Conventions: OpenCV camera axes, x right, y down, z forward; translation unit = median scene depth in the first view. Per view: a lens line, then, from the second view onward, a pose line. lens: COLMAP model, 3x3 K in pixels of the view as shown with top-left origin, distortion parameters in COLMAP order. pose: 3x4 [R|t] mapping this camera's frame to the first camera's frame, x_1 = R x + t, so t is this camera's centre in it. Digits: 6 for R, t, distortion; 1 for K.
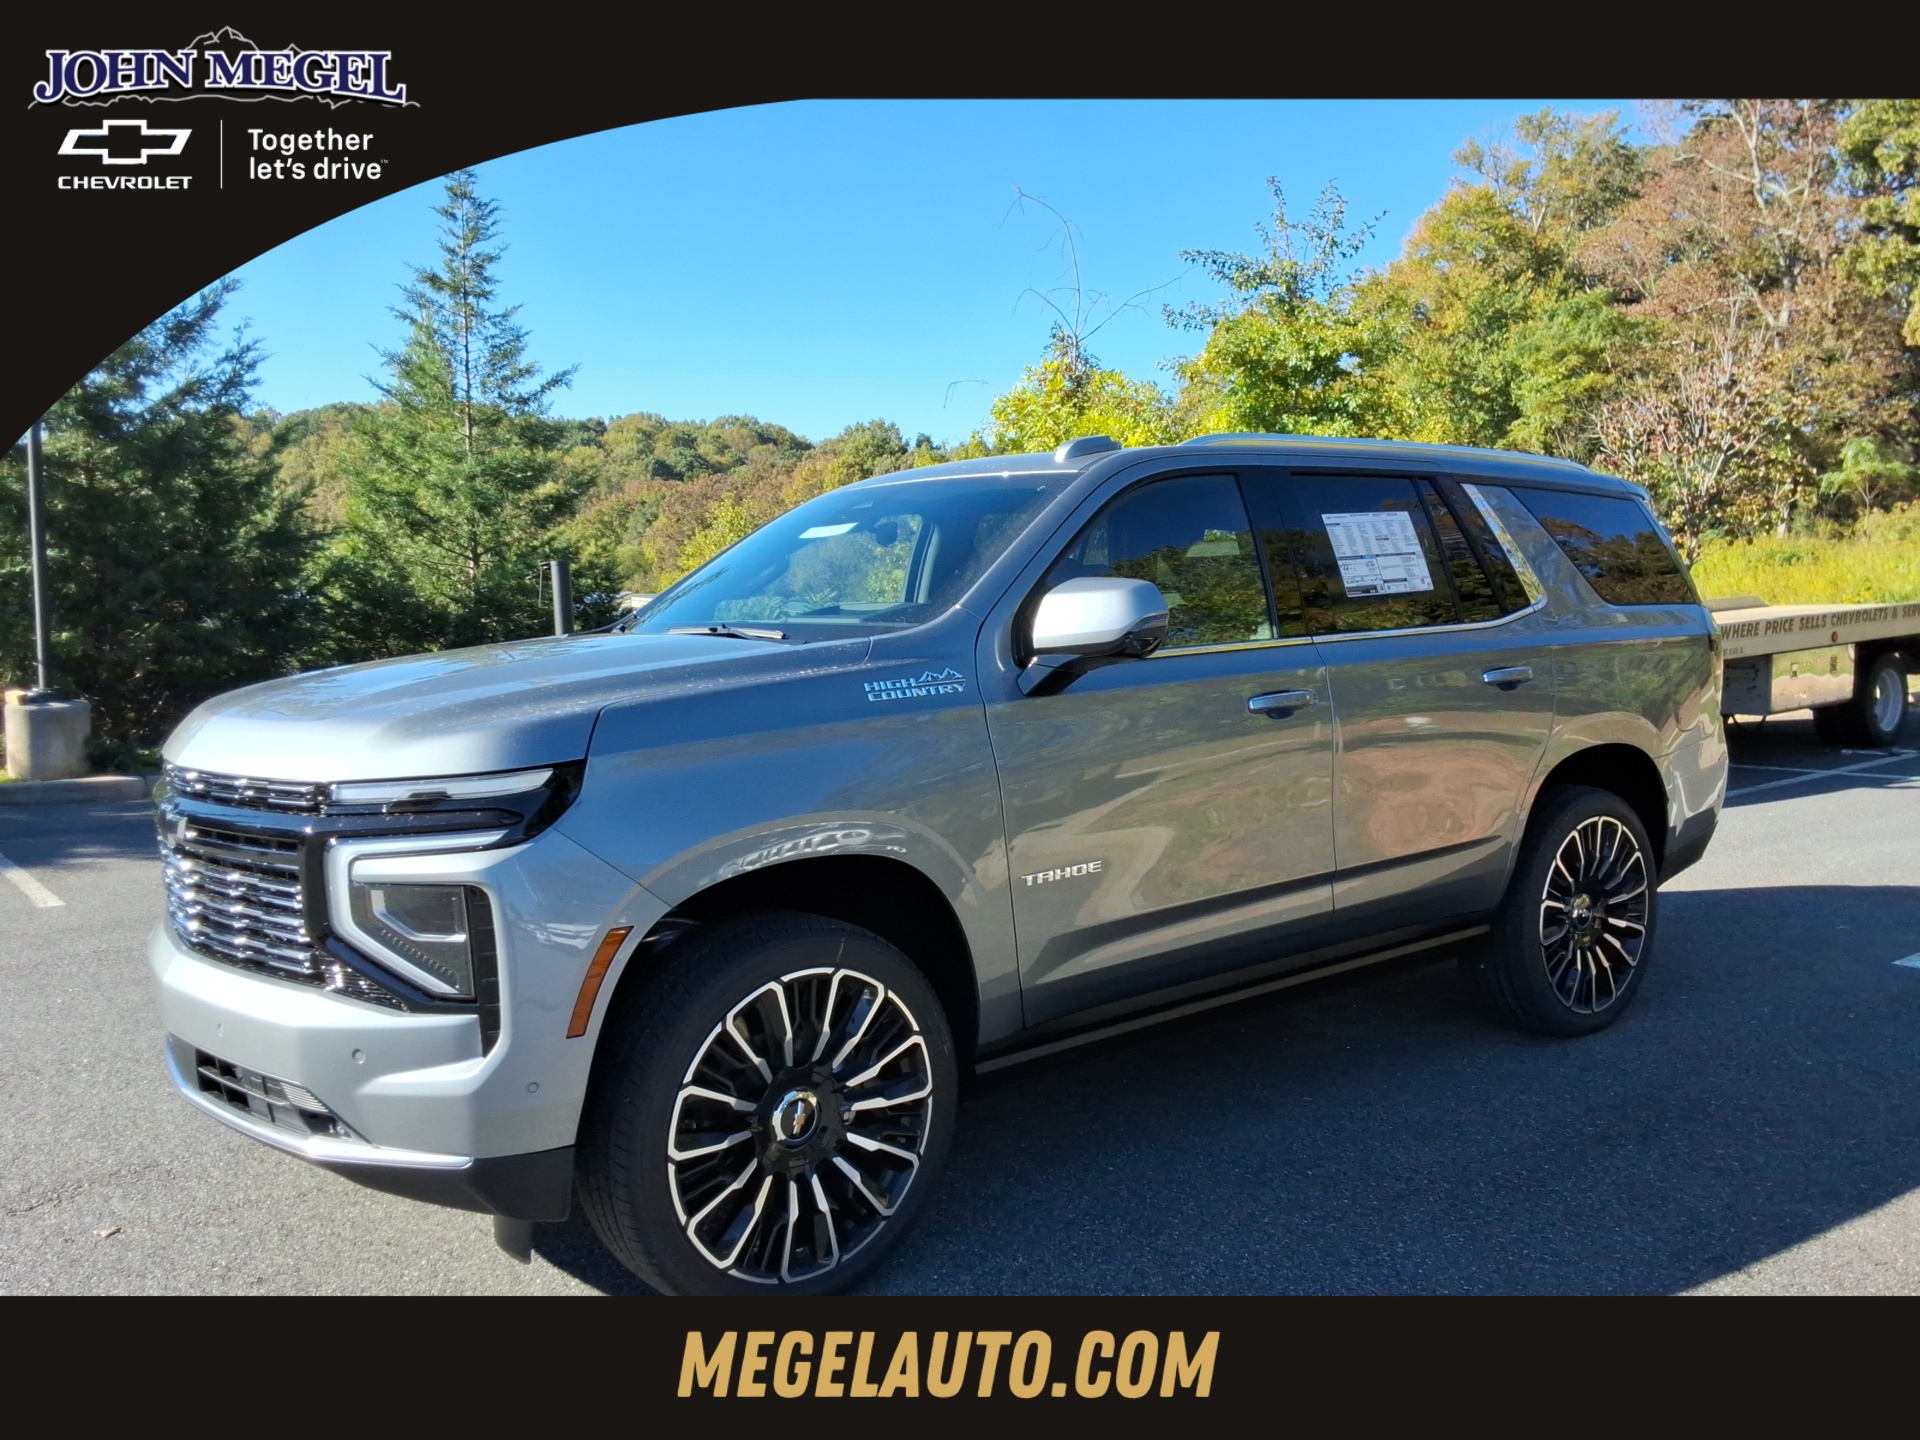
lens RADIAL K [[1506.2, 0, 960.0], [0, 1506.2, 720.0], [0, 0, 1]] dist [0.133111, -0.170050]
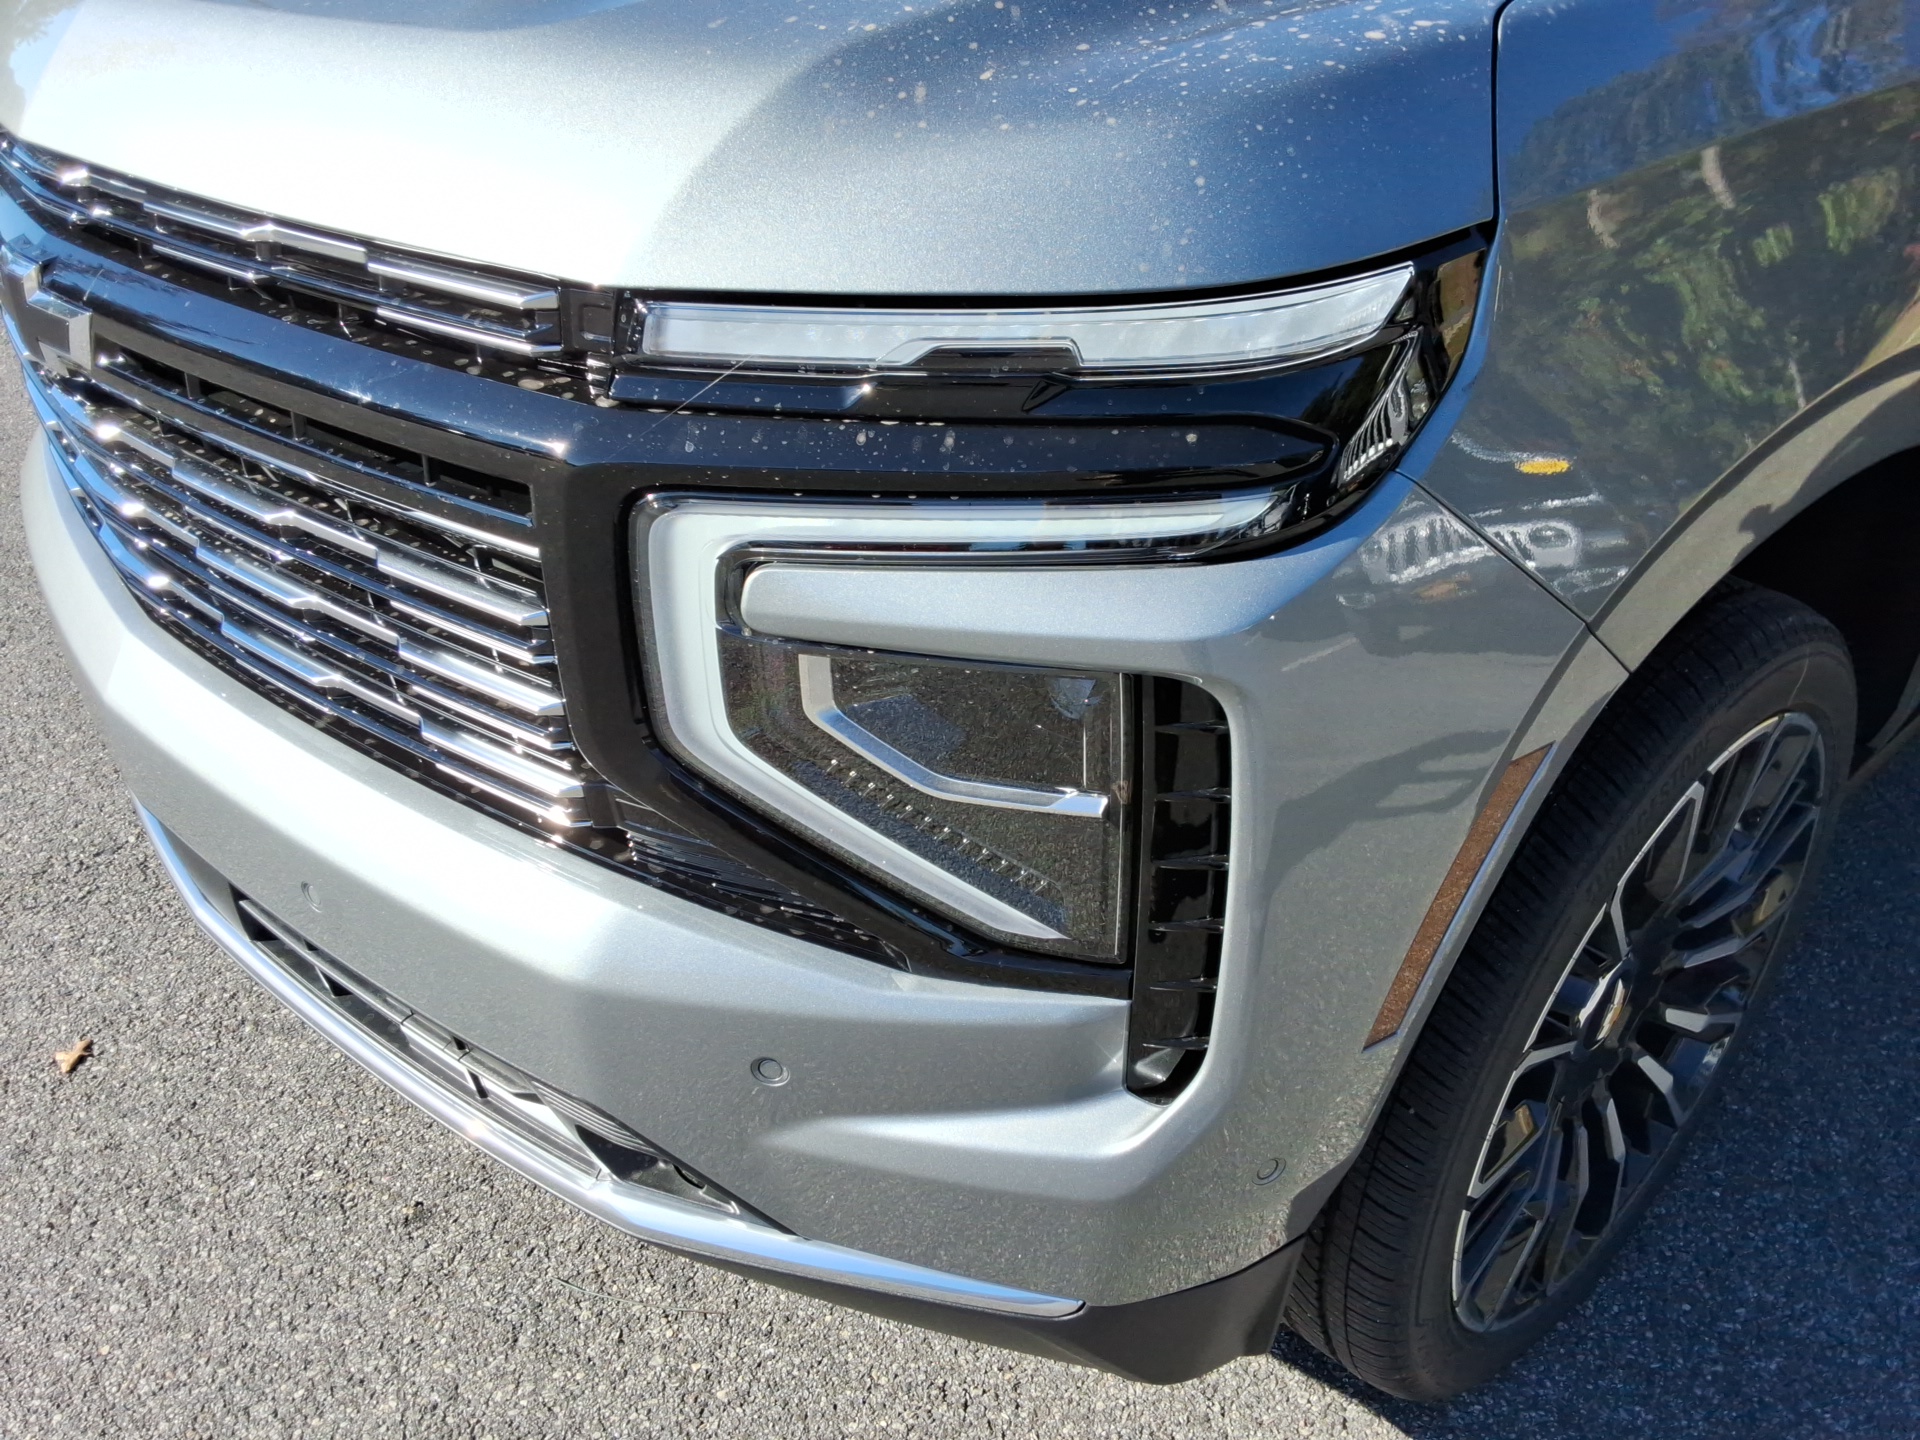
lens RADIAL K [[1506.2, 0, 960.0], [0, 1506.2, 720.0], [0, 0, 1]] dist [0.133111, -0.170050]
pose [[0.996761, 0.003105, 0.080359, -0.371944], [-0.036087, 0.910269, 0.412443, -0.006781], [-0.071868, -0.414007, 0.907432, 0.699663]]
